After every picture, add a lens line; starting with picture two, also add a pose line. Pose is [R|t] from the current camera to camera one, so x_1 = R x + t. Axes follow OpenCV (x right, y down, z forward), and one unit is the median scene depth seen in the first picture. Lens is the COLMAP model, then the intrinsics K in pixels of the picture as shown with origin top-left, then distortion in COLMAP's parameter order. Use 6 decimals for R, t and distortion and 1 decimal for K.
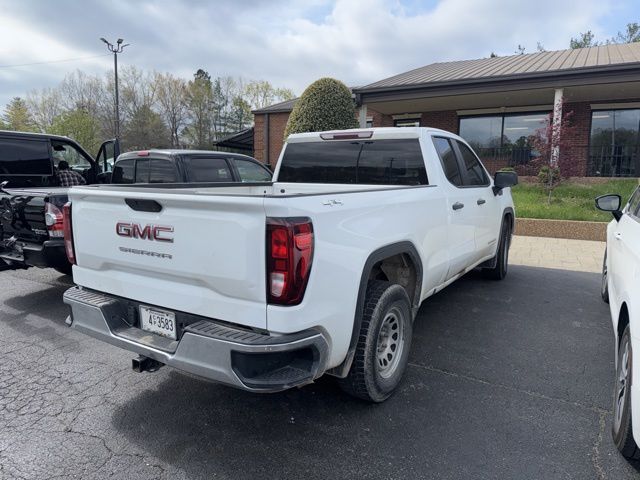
lens RADIAL K [[440.2, 0, 320.0], [0, 440.2, 240.0], [0, 0, 1]] dist [0.069427, -0.097044]
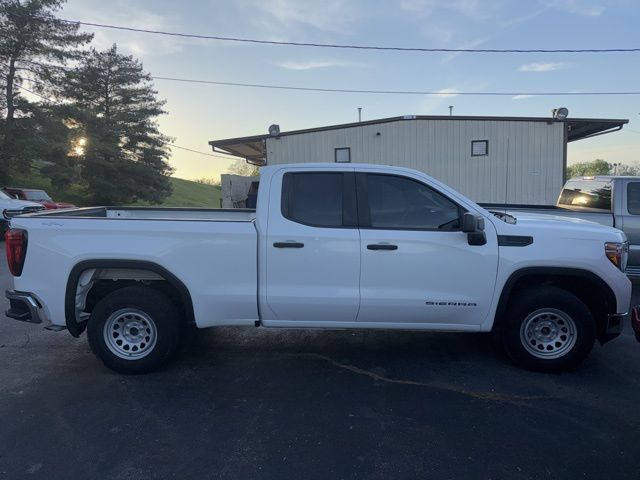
lens RADIAL K [[440.2, 0, 320.0], [0, 440.2, 240.0], [0, 0, 1]] dist [0.069427, -0.097044]
pose [[0.553501, 0.106973, -0.825950, 1.794574], [-0.141627, 0.989362, 0.033228, -0.201692], [0.820719, 0.098586, 0.562763, 0.809313]]
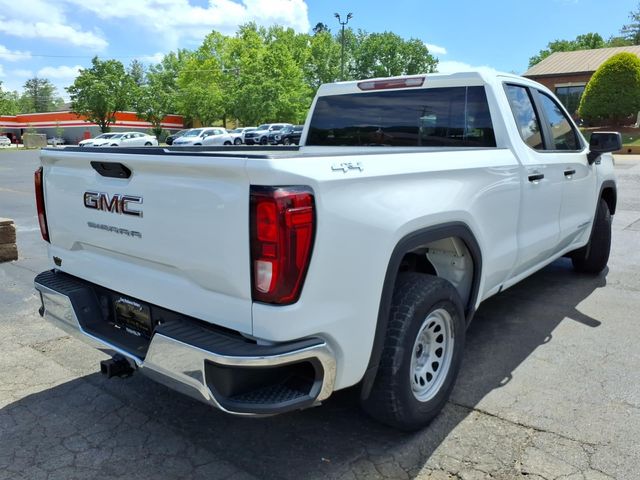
lens RADIAL K [[518.6, 0, 320.0], [0, 518.6, 240.0], [0, 0, 1]] dist [0.012325, -0.004824]
pose [[0.993442, 0.024023, -0.111782, 0.075614], [-0.019487, 0.998948, 0.041503, 0.001540], [0.112662, -0.039052, 0.992866, 0.122322]]
